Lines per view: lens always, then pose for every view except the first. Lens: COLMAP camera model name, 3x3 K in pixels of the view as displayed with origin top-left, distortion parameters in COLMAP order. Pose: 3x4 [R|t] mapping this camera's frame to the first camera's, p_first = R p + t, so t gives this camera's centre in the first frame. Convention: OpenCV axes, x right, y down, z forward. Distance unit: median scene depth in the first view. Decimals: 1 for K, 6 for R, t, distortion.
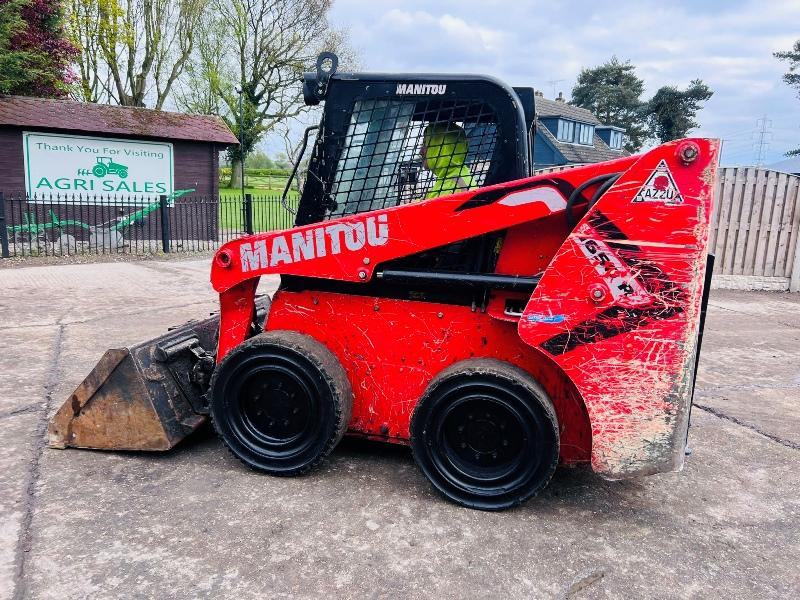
lens RADIAL K [[598.8, 0, 394.3], [0, 598.8, 295.9], [0, 0, 1]] dist [0.023734, -0.002761]
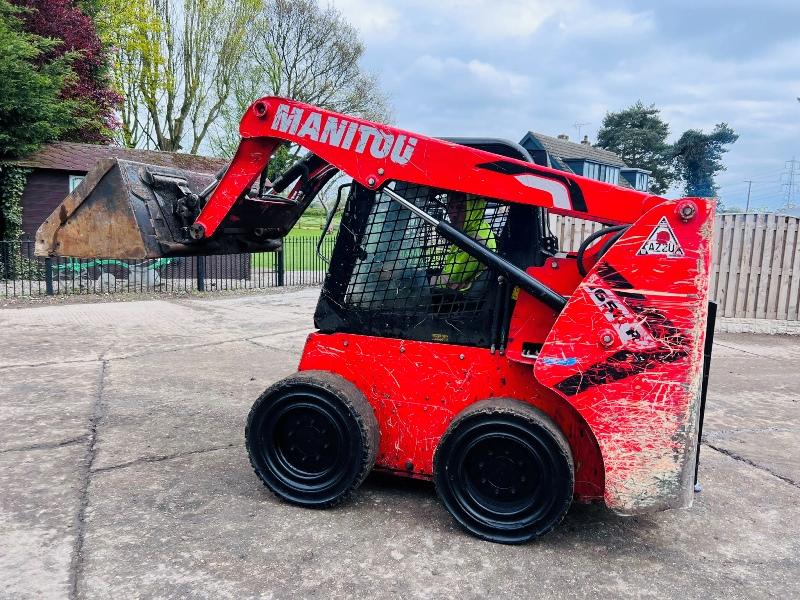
lens RADIAL K [[598.3, 0, 404.5], [0, 598.3, 295.7], [0, 0, 1]] dist [0.028677, -0.004591]
pose [[0.999580, 0.008448, -0.027726, 0.000469], [-0.010195, 0.997932, -0.063470, -0.001959], [0.027133, 0.063726, 0.997599, -0.020318]]
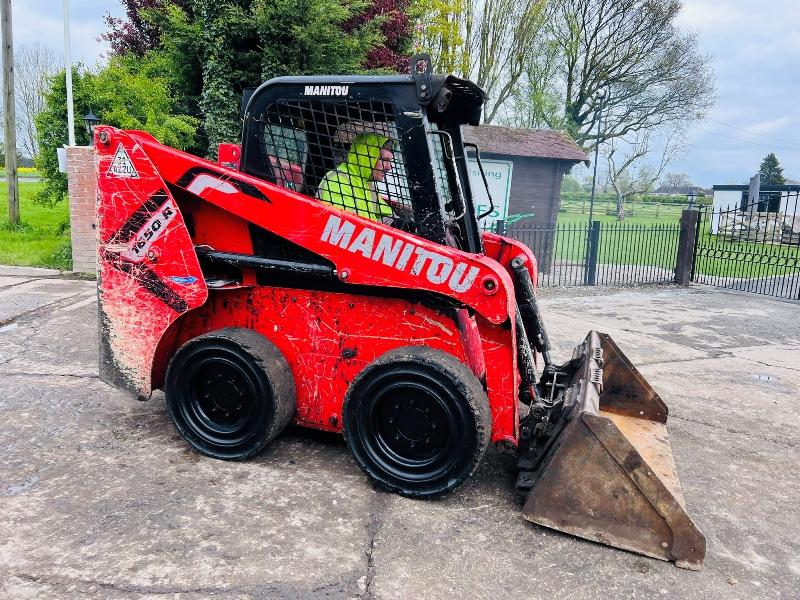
lens RADIAL K [[597.2, 0, 404.5], [0, 597.2, 299.3], [0, 0, 1]] dist [0.047779, -0.044722]
pose [[0.890058, 0.091232, -0.446625, -0.101715], [-0.106089, 0.994322, -0.008309, -0.028937], [0.443331, 0.054777, 0.894683, 0.159691]]
